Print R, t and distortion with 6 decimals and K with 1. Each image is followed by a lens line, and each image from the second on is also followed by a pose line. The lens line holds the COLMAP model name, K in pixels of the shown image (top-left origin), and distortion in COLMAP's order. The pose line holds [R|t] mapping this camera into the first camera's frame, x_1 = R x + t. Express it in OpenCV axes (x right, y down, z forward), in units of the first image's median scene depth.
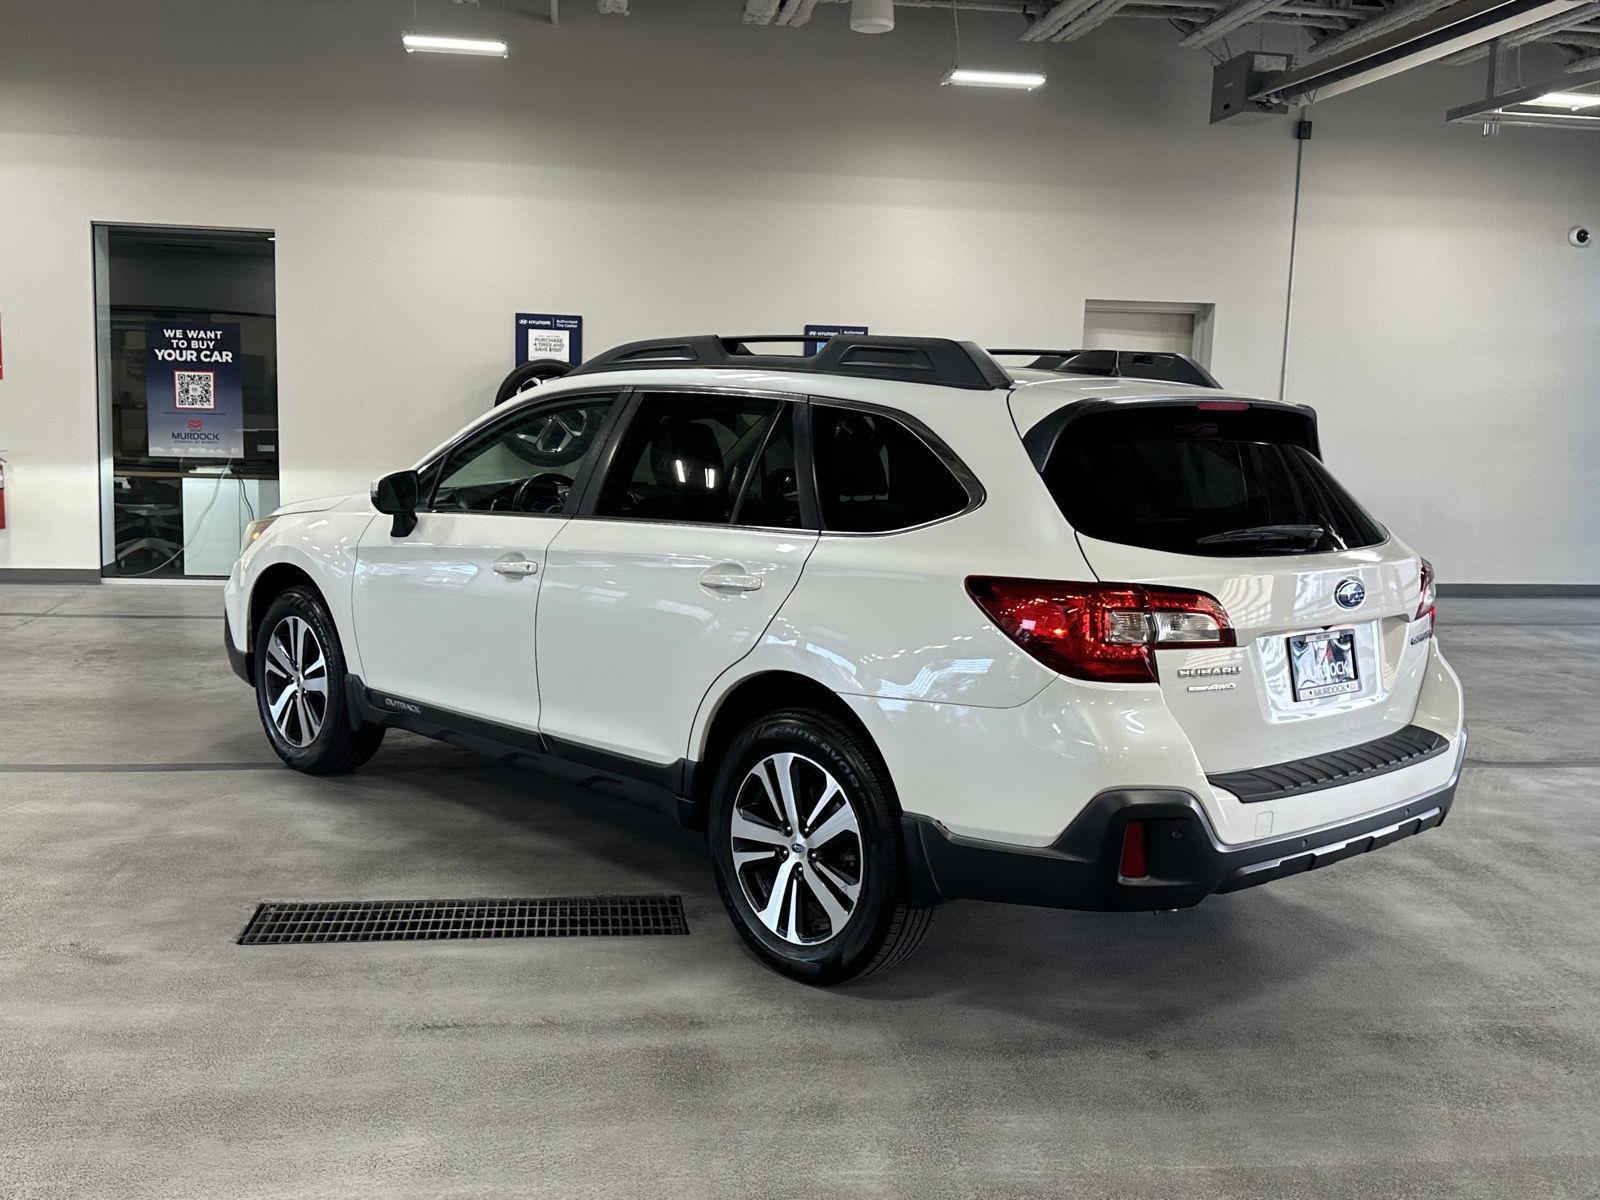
lens RADIAL K [[1633.0, 0, 787.4], [0, 1633.0, 606.6], [0, 0, 1]] dist [0.063713, 0.000000]
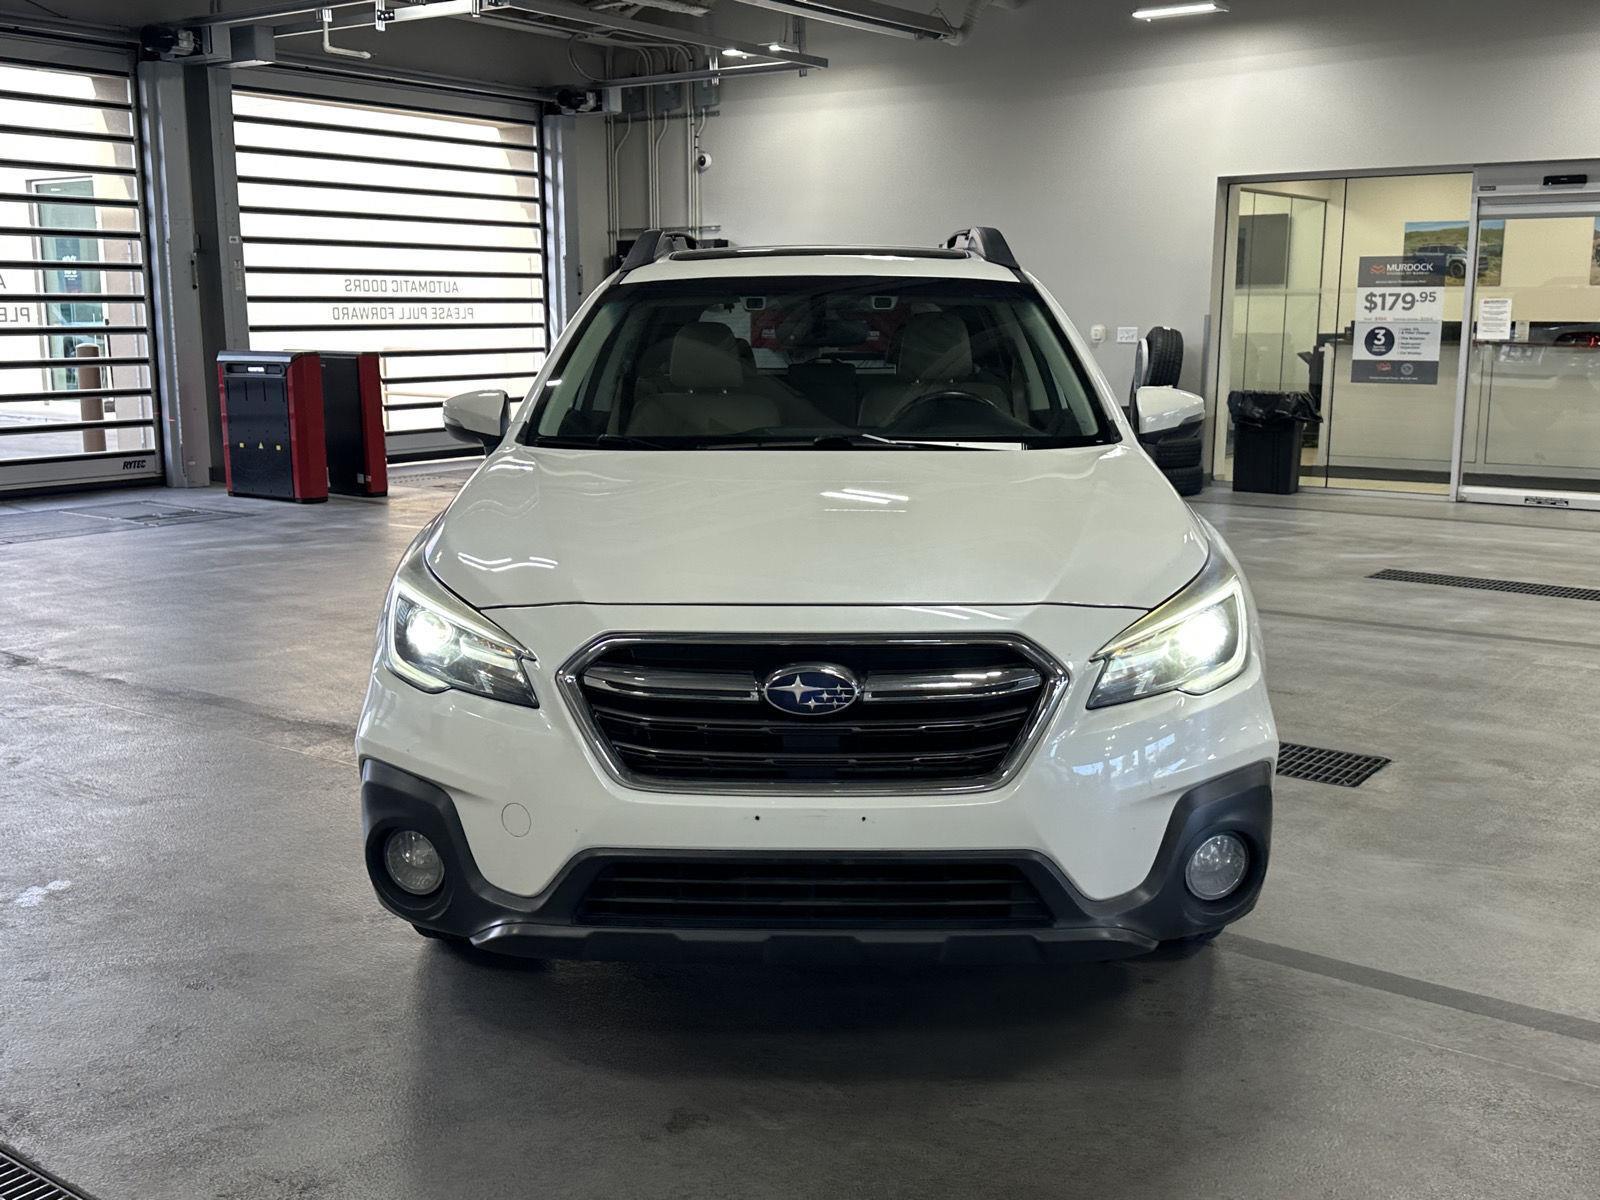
lens RADIAL K [[1633.0, 0, 797.9], [0, 1633.0, 607.2], [0, 0, 1]] dist [0.063713, 0.000000]
pose [[-0.715617, -0.154464, 0.681200, -0.725001], [0.070557, 0.954269, 0.290504, -0.242766], [-0.694920, 0.255953, -0.671992, 1.827674]]
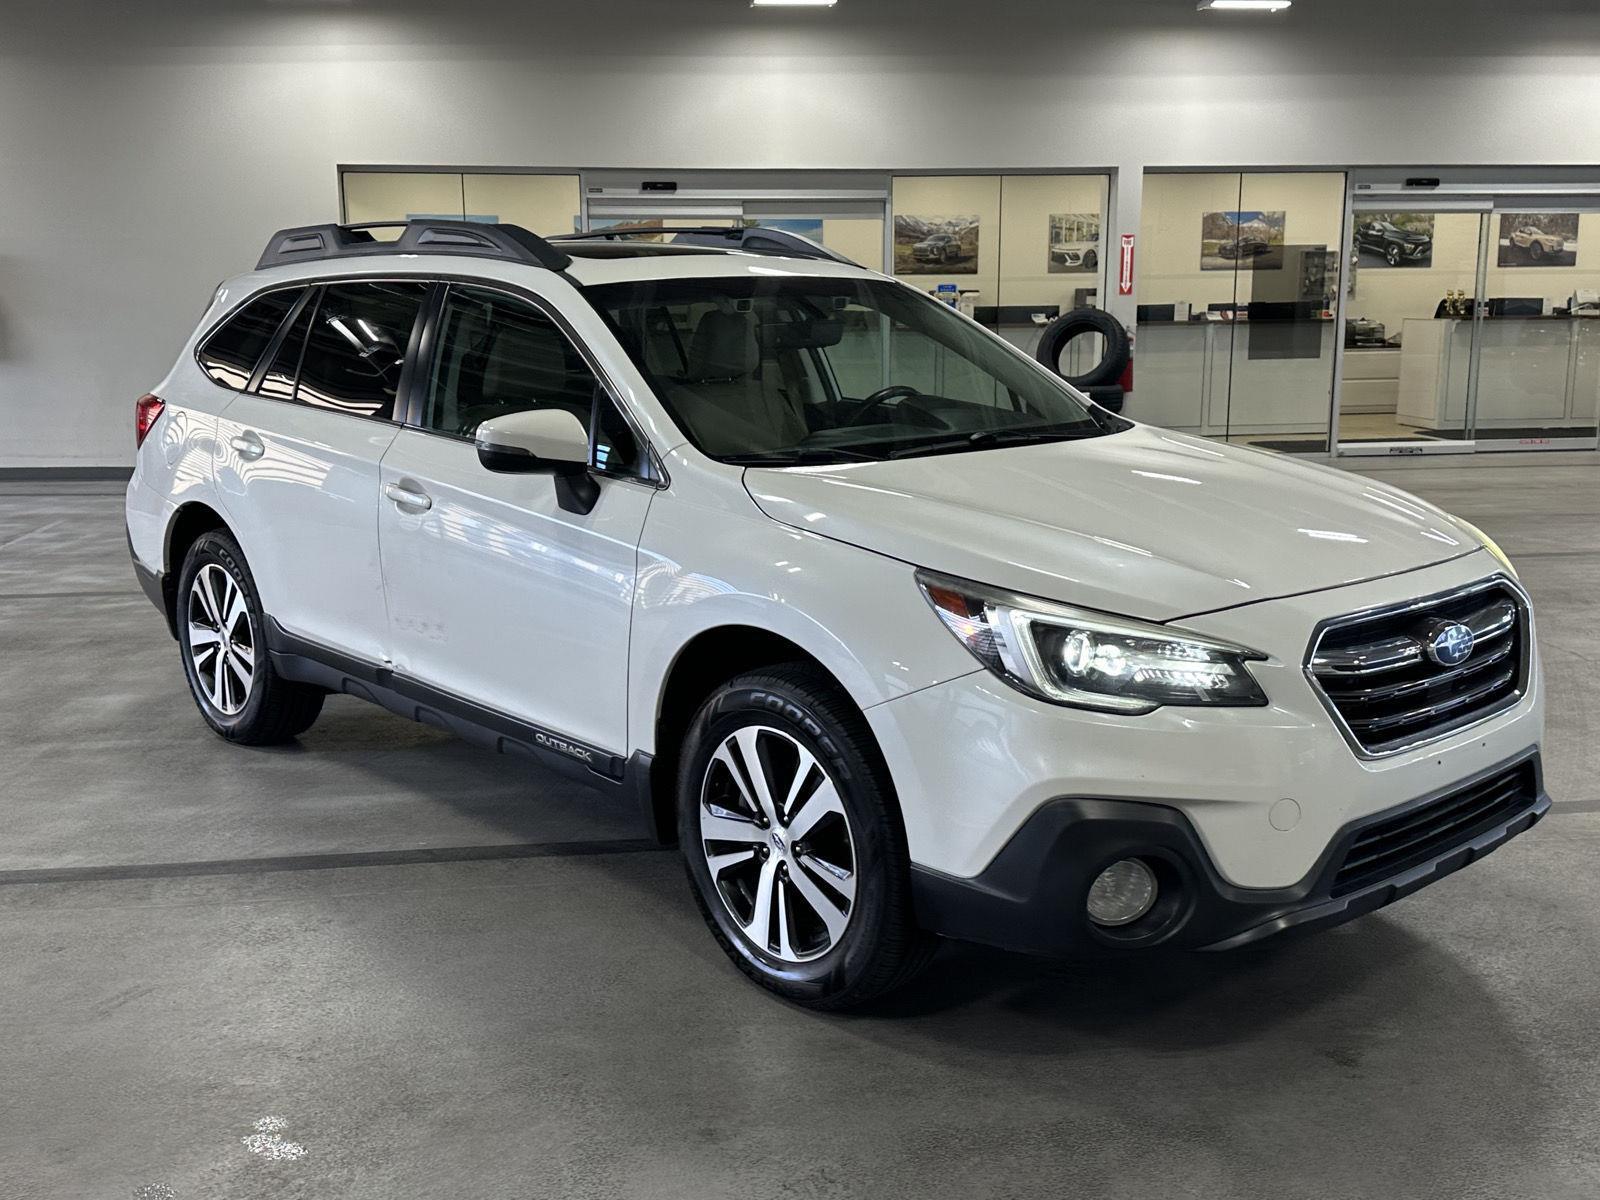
lens RADIAL K [[1633.0, 0, 788.1], [0, 1633.0, 612.8], [0, 0, 1]] dist [0.063713, 0.000000]
pose [[-0.999604, -0.023154, 0.016010, -0.124367], [-0.016746, 0.946268, 0.322950, -0.268750], [-0.022627, 0.322554, -0.946281, 2.063933]]
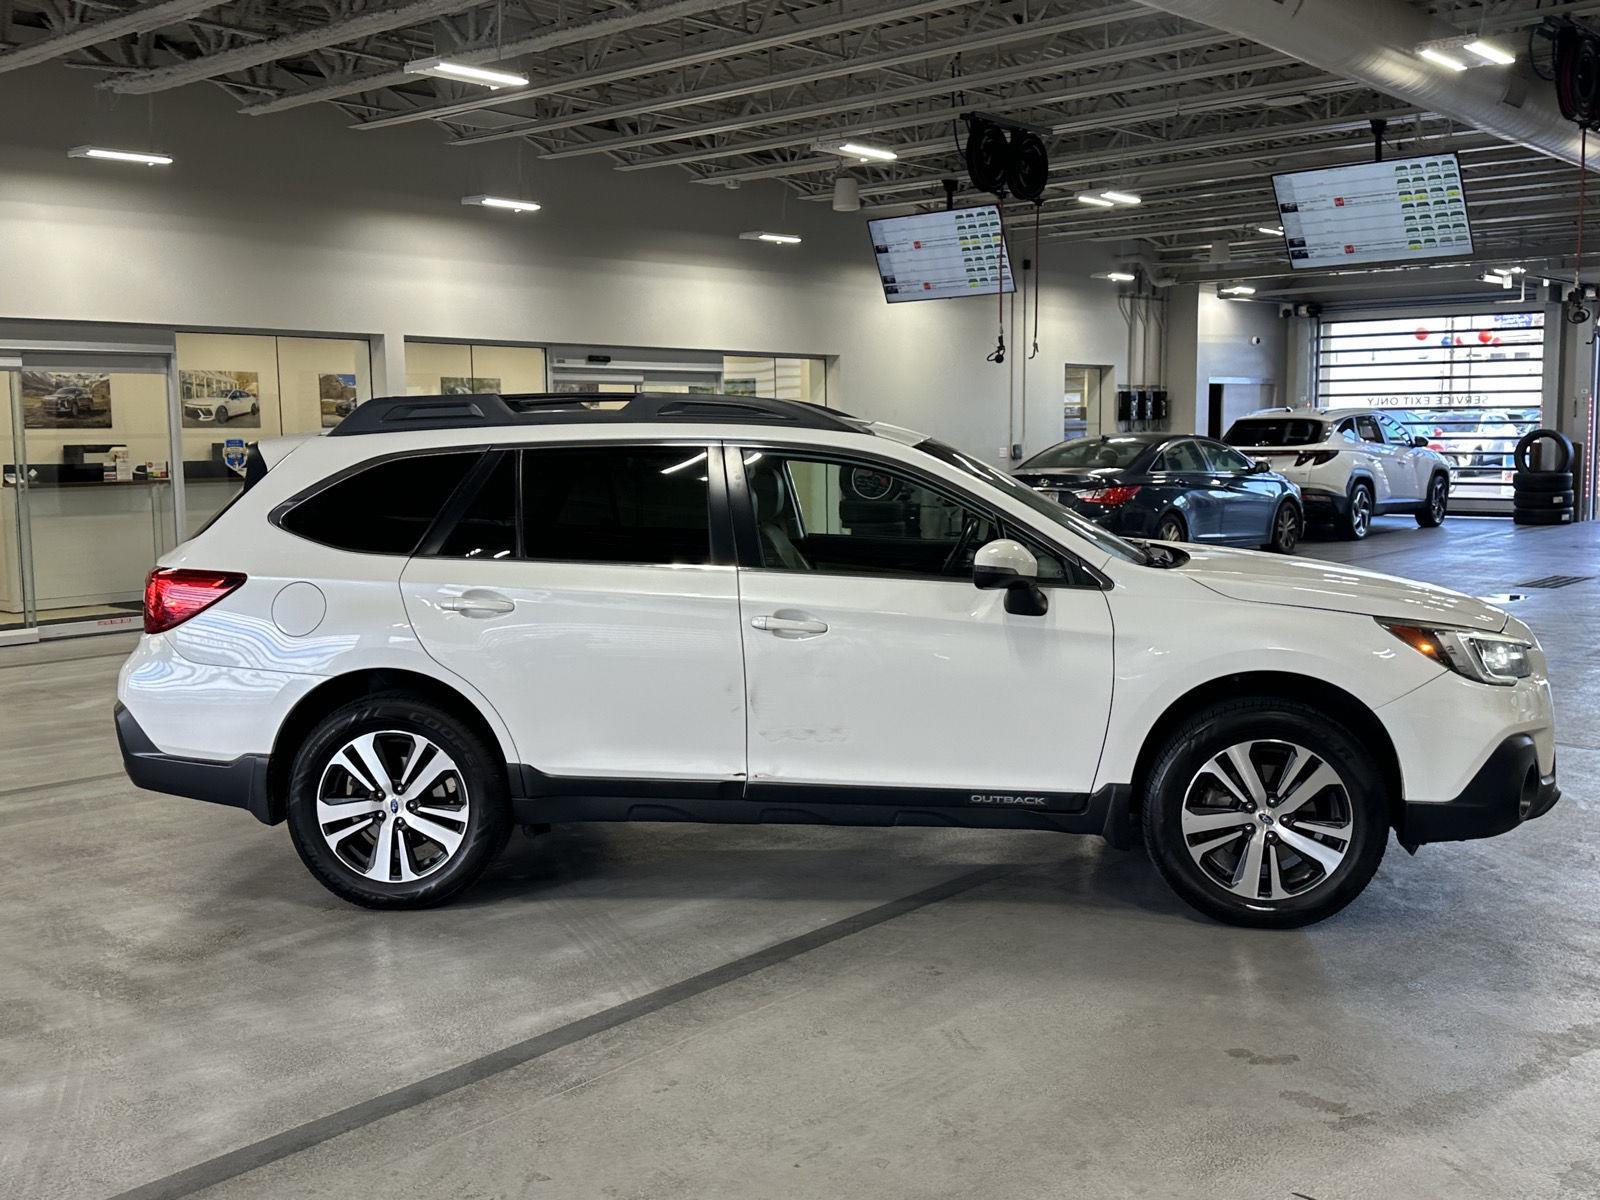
lens RADIAL K [[1633.0, 0, 787.5], [0, 1633.0, 588.7], [0, 0, 1]] dist [0.063713, 0.000000]
pose [[-0.749136, 0.044168, -0.660942, 0.753102], [-0.098549, 0.979240, 0.177137, -0.245963], [0.655044, 0.197835, -0.729231, 1.967012]]
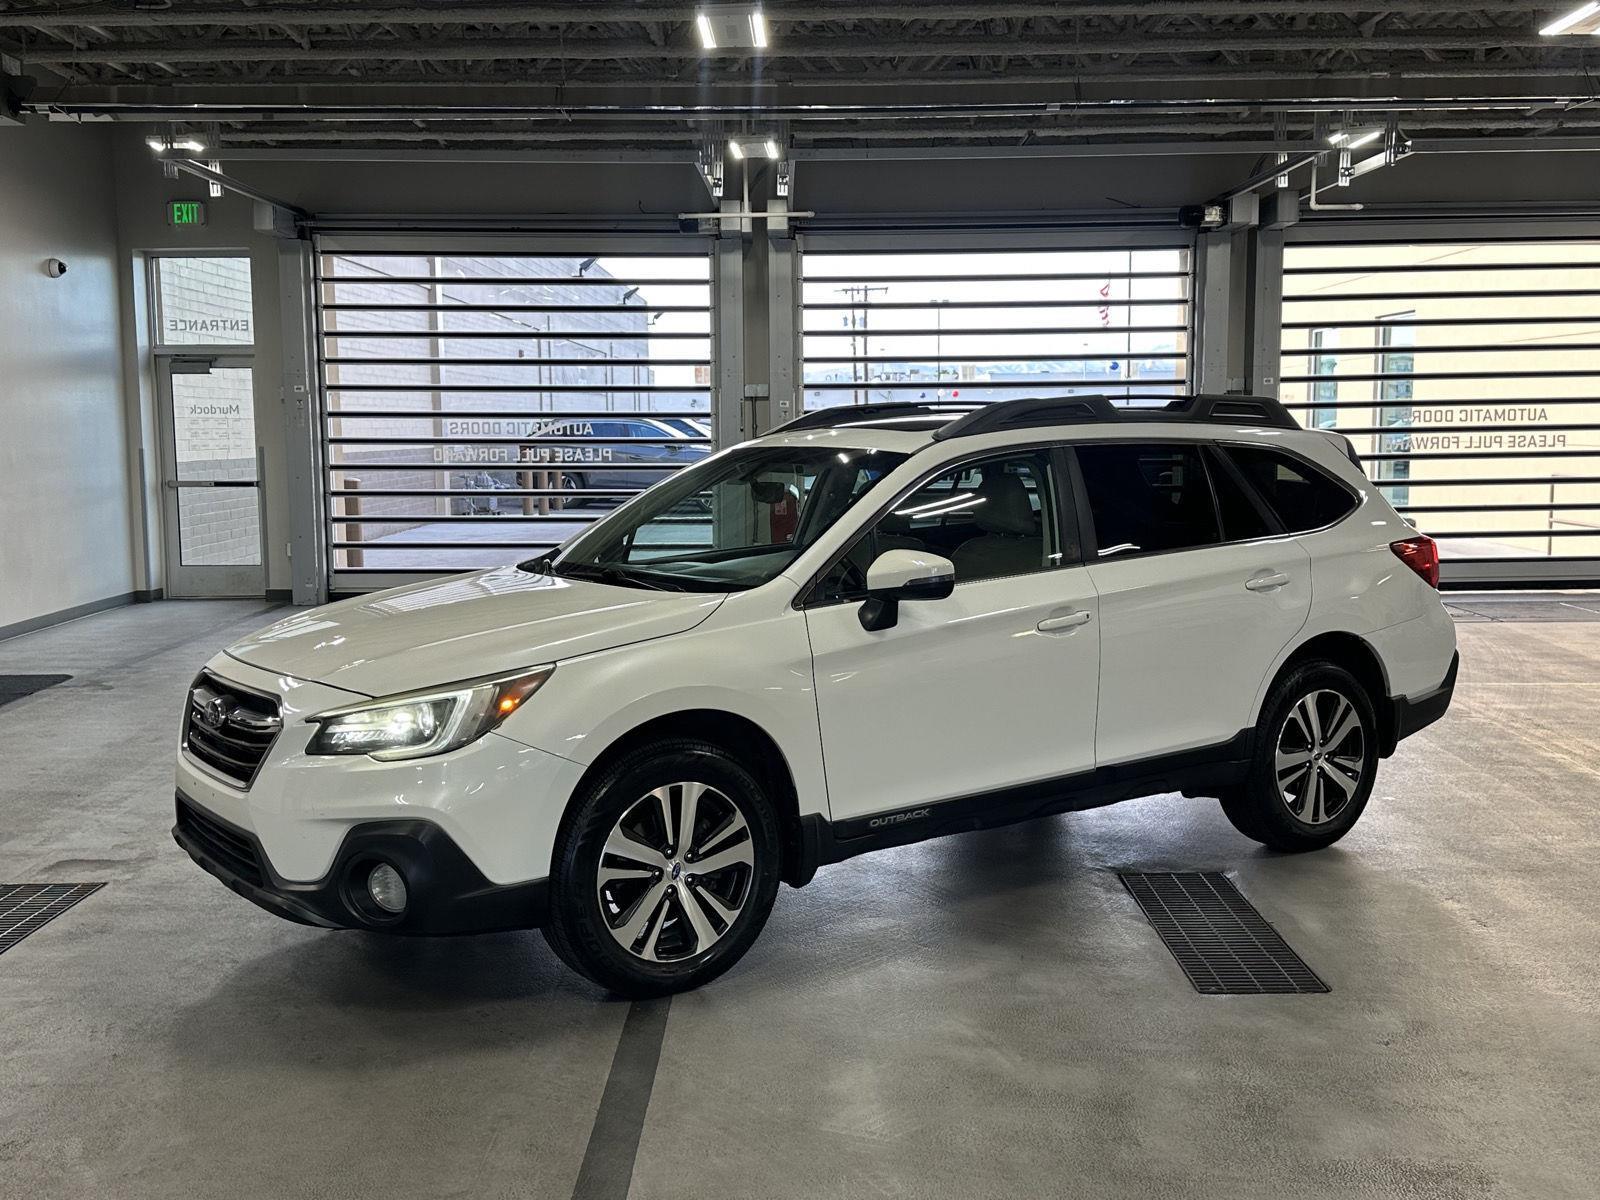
lens RADIAL K [[1633.0, 0, 800.8], [0, 1633.0, 624.0], [0, 0, 1]] dist [0.063713, 0.000000]
pose [[0.139474, -0.150043, 0.978792, -1.202850], [0.142922, 0.981154, 0.130039, -0.180140], [-0.979857, 0.121754, 0.158290, 1.005007]]
